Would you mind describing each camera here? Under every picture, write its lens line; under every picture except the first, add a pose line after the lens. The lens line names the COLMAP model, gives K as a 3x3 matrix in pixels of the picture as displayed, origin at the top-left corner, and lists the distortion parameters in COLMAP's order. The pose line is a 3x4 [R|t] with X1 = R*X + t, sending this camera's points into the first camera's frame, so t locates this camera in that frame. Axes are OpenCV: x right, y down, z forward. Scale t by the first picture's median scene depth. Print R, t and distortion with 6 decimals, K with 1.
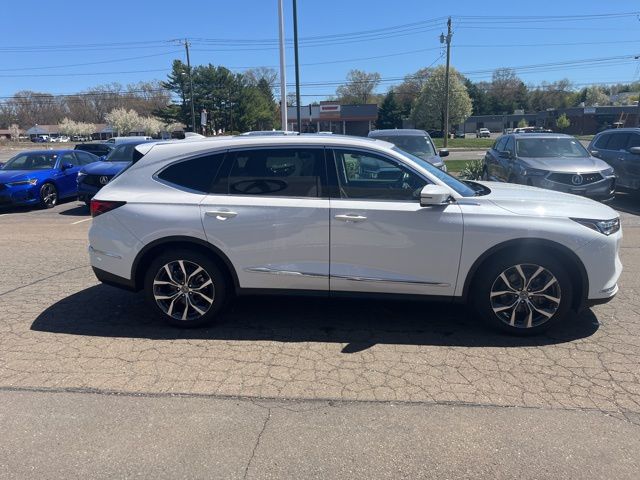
lens RADIAL K [[484.4, 0, 318.7], [0, 484.4, 231.5], [0, 0, 1]] dist [0.076258, -0.098415]
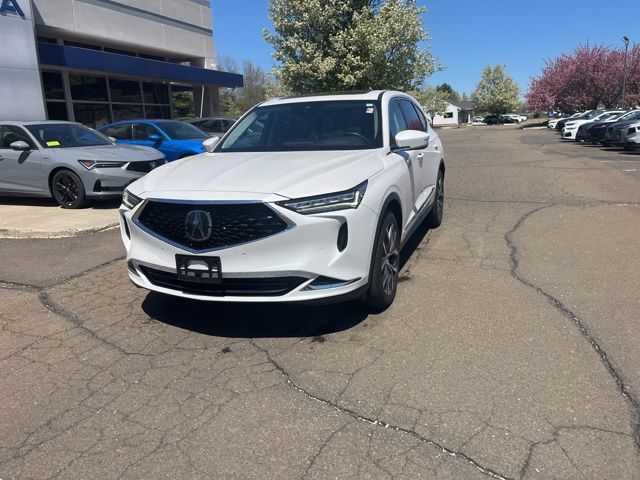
lens RADIAL K [[484.4, 0, 319.7], [0, 484.4, 232.2], [0, 0, 1]] dist [0.076258, -0.098415]
pose [[-0.264874, 0.242136, -0.933388, 1.262567], [-0.146109, 0.946706, 0.287053, -0.240377], [0.953150, 0.212409, -0.215379, 1.442948]]
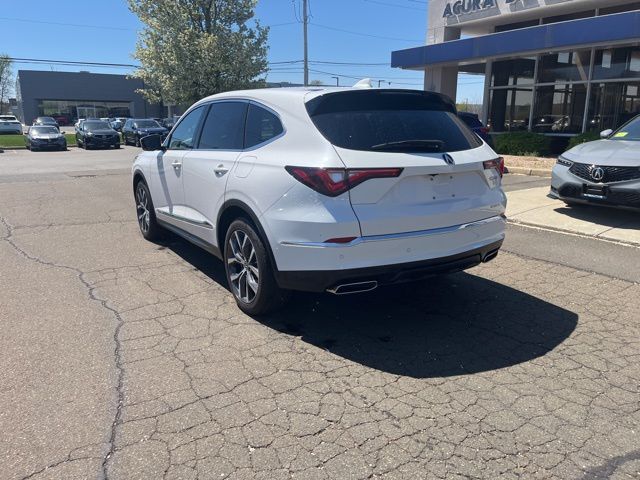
lens RADIAL K [[484.4, 0, 316.5], [0, 484.4, 235.3], [0, 0, 1]] dist [0.076258, -0.098415]
pose [[-0.619934, -0.158585, 0.768461, -0.957799], [0.170364, 0.928796, 0.329110, -0.277318], [-0.765936, 0.334944, -0.548776, 1.798701]]
